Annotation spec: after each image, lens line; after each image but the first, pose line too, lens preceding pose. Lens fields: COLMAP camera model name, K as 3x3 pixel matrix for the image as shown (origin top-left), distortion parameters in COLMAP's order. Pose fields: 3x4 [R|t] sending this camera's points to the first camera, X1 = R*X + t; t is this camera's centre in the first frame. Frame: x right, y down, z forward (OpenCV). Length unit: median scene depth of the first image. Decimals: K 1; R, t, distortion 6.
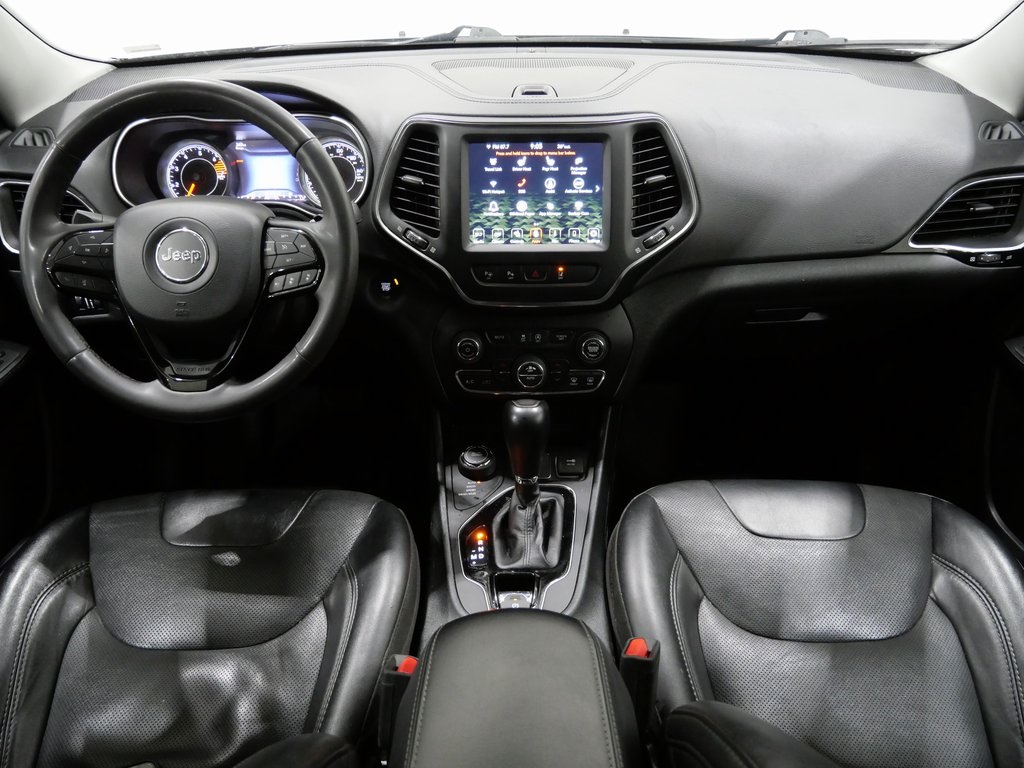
lens RADIAL K [[725.3, 0, 512.0], [0, 725.3, 384.0], [0, 0, 1]] dist [-0.035267, 0.004887]
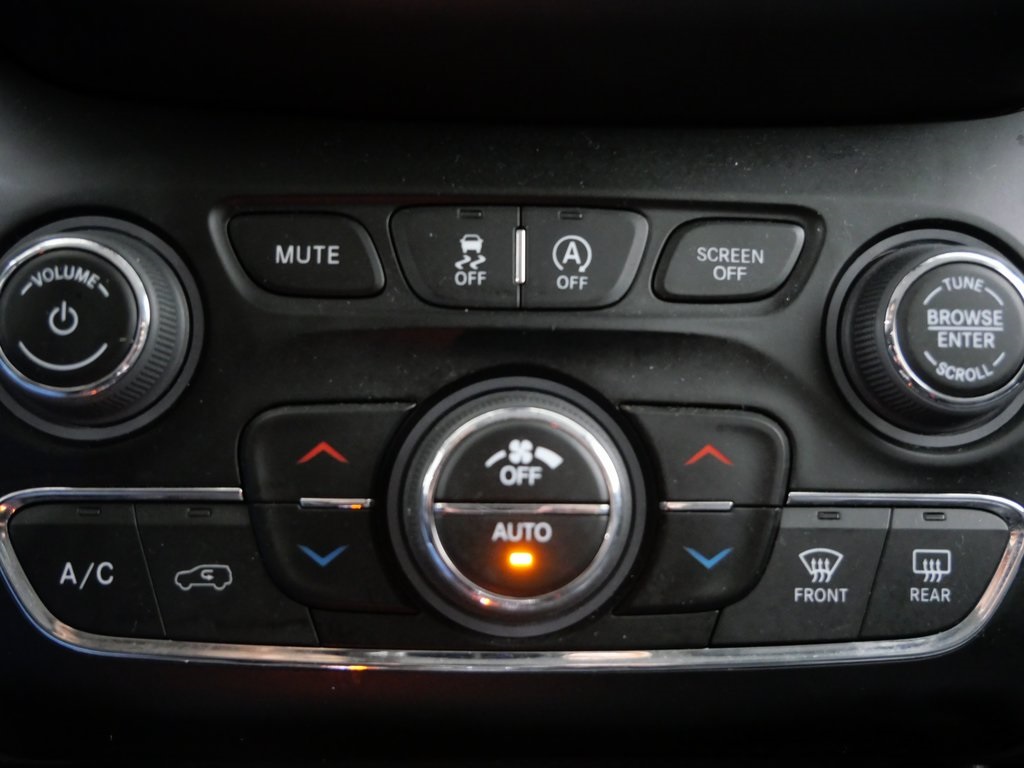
lens RADIAL K [[1094.6, 0, 512.0], [0, 1094.6, 384.0], [0, 0, 1]] dist [0.000160, 0.006295]
pose [[0.998812, 0.013038, 0.046959, 0.014571], [0.002226, 0.950343, -0.311197, 0.030012], [-0.048685, 0.310932, 0.949184, 0.845139]]
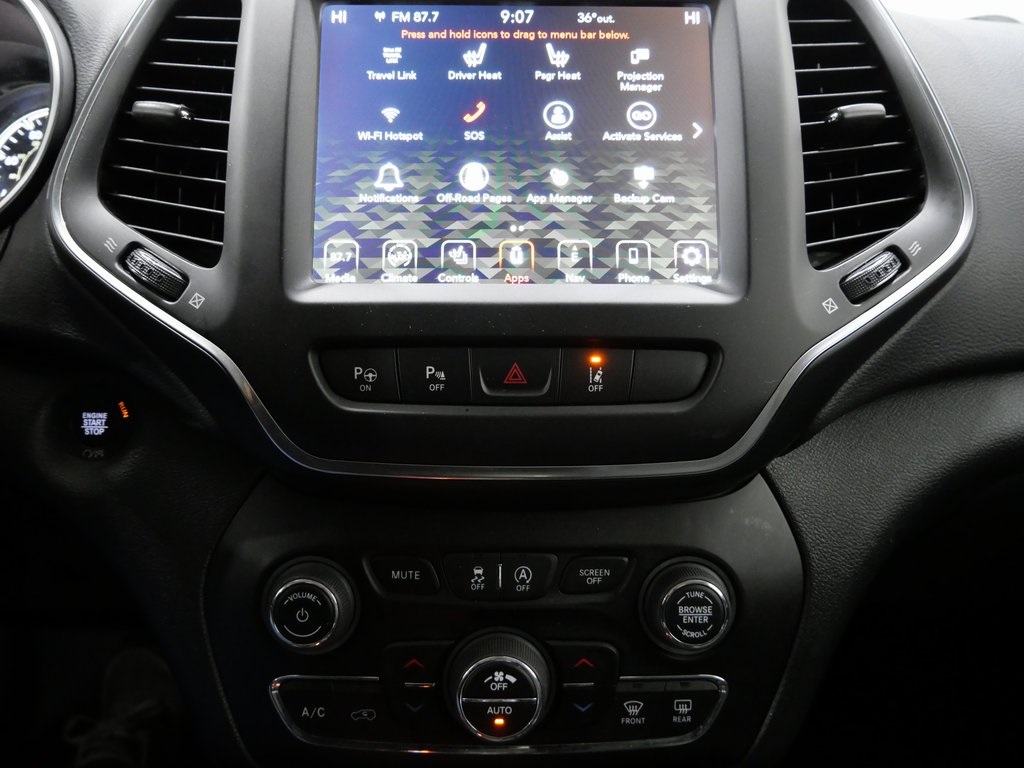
lens RADIAL K [[725.3, 0, 512.0], [0, 725.3, 384.0], [0, 0, 1]] dist [-0.035267, 0.004887]
pose [[0.999644, 0.006424, 0.025888, 0.023024], [0.000374, 0.967100, -0.254395, -0.068438], [-0.026671, 0.254315, 0.966754, 0.700938]]
